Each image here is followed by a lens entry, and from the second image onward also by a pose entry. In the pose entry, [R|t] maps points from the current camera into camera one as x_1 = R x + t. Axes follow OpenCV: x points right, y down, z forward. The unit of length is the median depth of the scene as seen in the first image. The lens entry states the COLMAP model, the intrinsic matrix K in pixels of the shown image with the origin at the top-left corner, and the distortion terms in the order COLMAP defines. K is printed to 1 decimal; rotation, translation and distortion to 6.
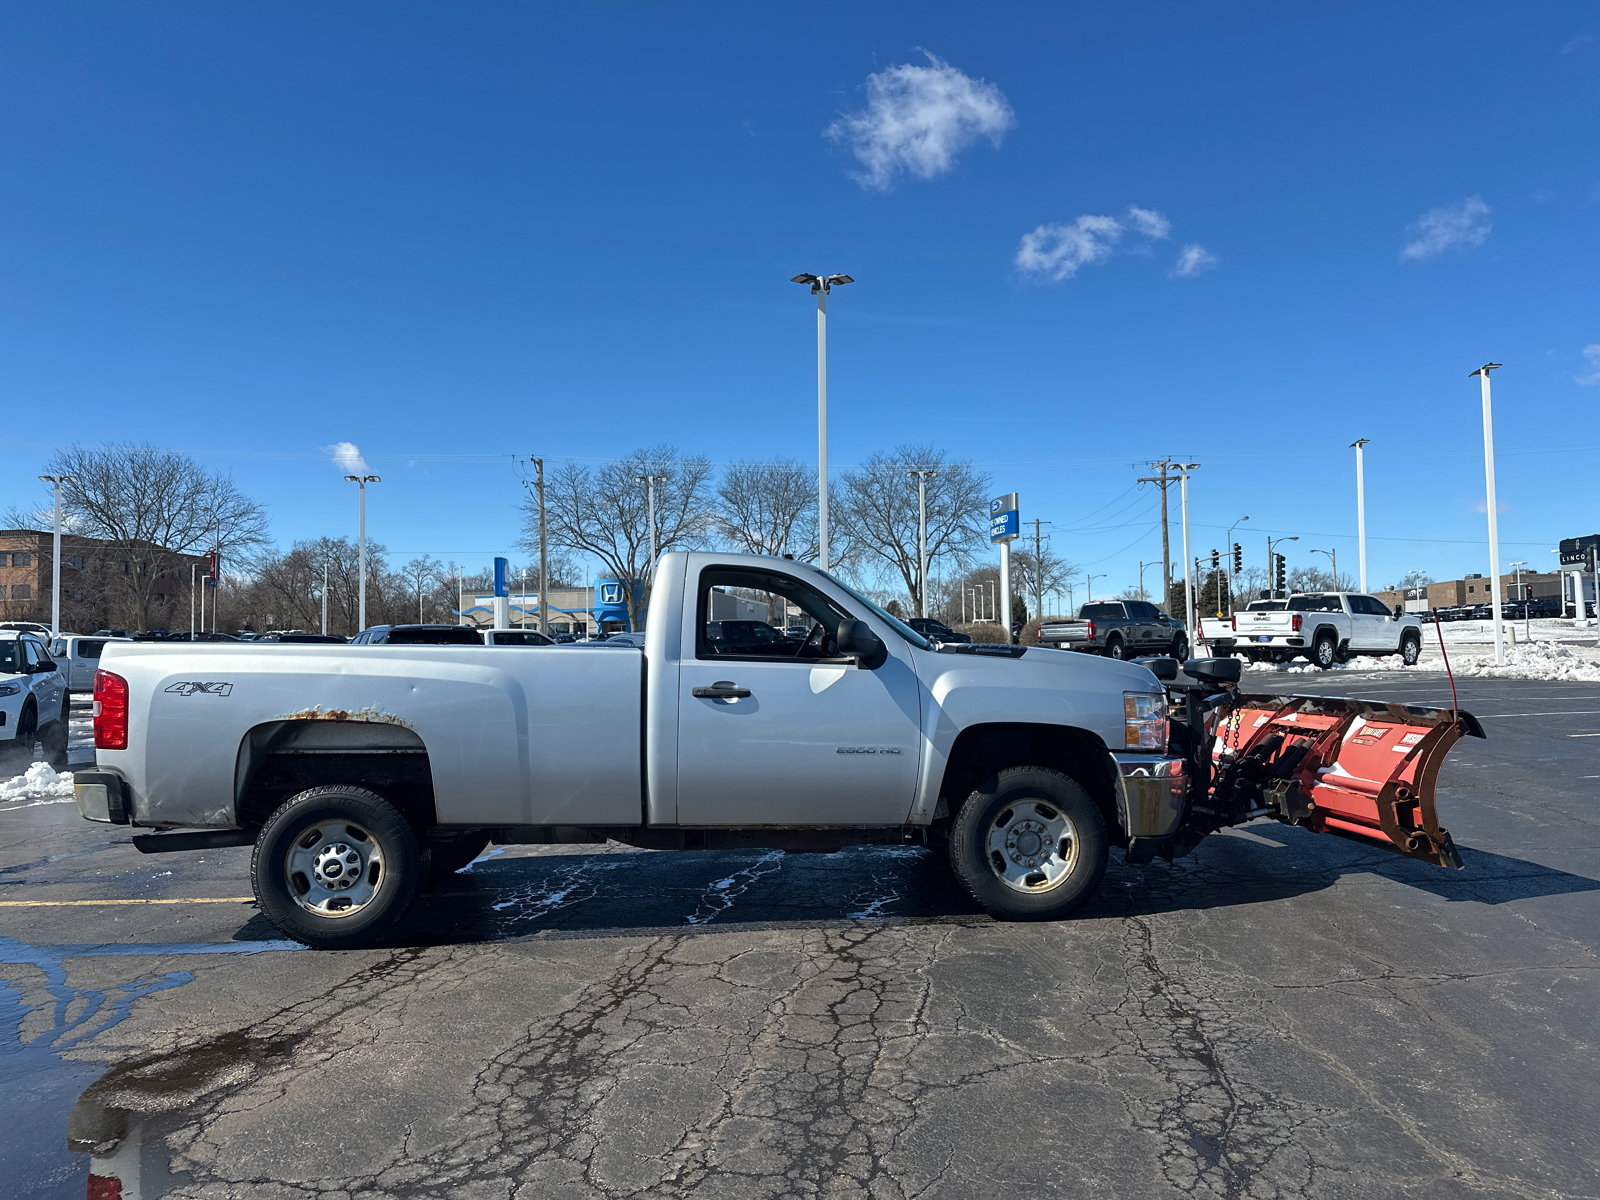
lens RADIAL K [[1172.5, 0, 932.5], [0, 1172.5, 639.9], [0, 0, 1]] dist [0.103593, -0.071858]
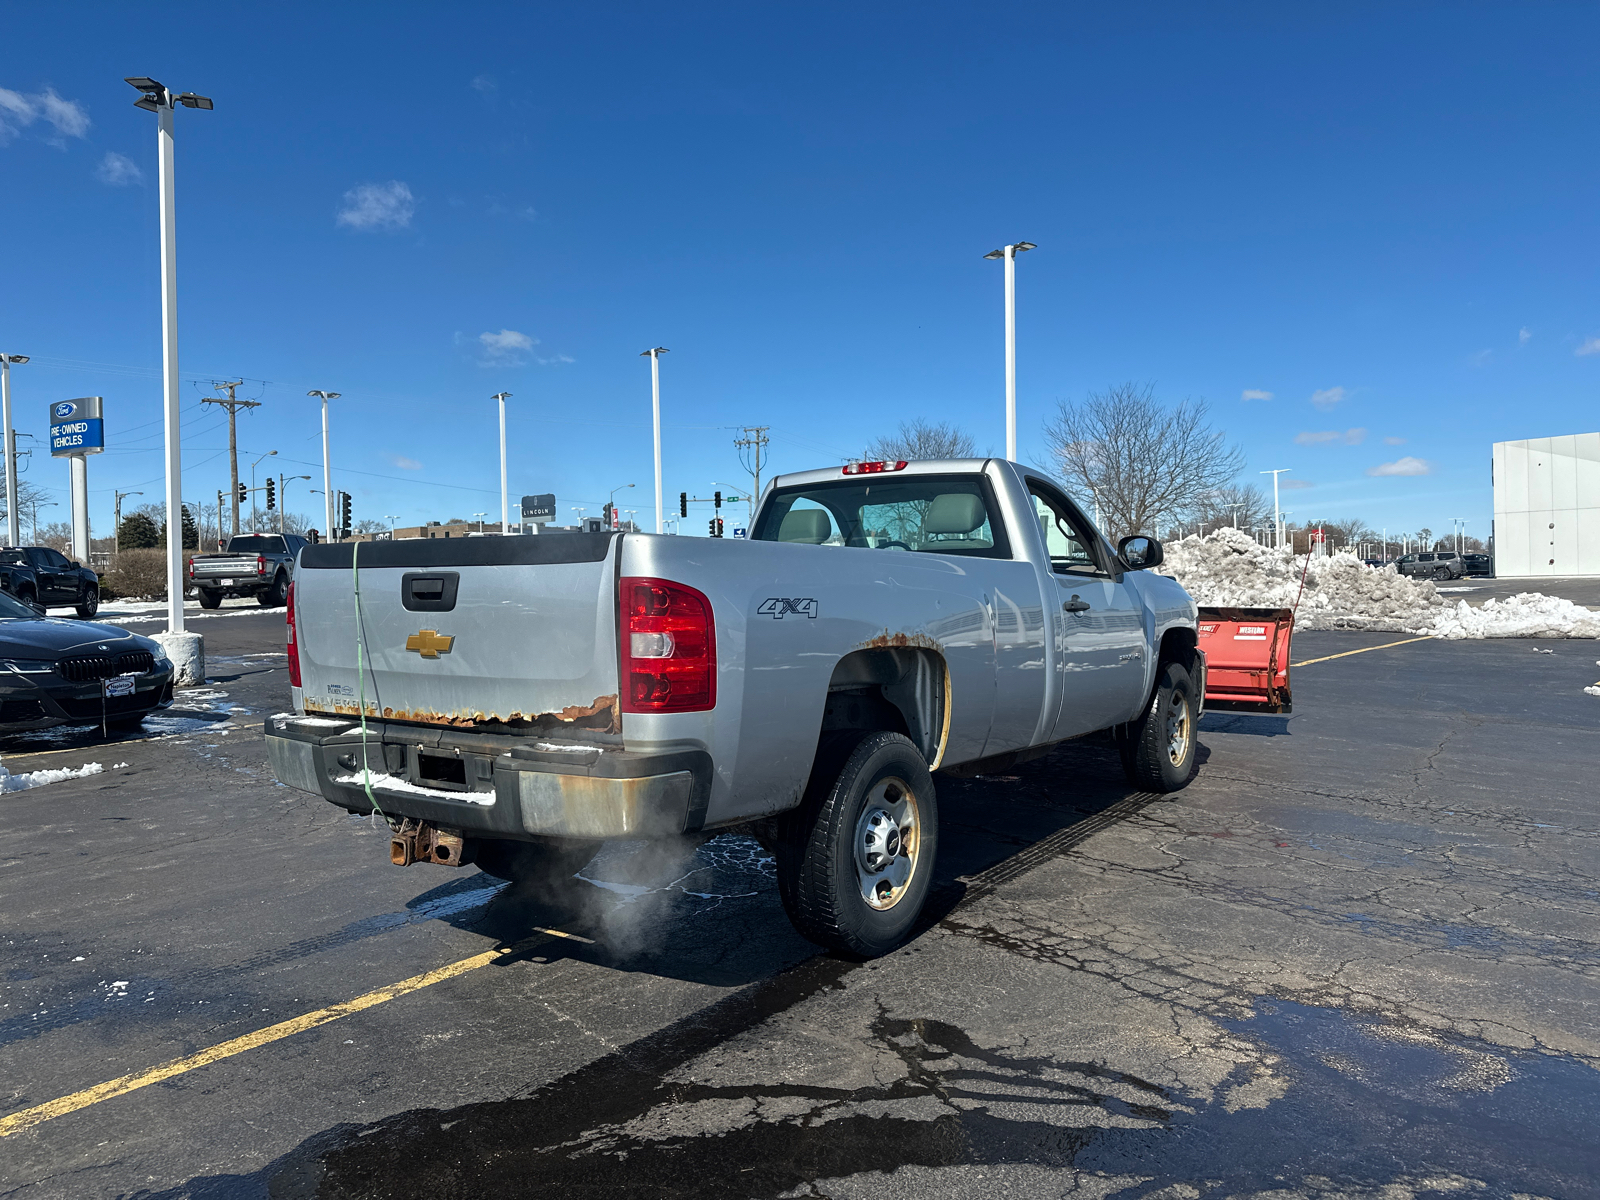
lens RADIAL K [[1101.7, 0, 807.0], [0, 1101.7, 594.0], [0, 0, 1]] dist [0.013480, 0.001467]
pose [[0.614014, -0.011012, 0.789218, -0.234608], [0.004704, 0.999936, 0.010292, 0.005935], [-0.789281, -0.002607, 0.614026, 0.137228]]
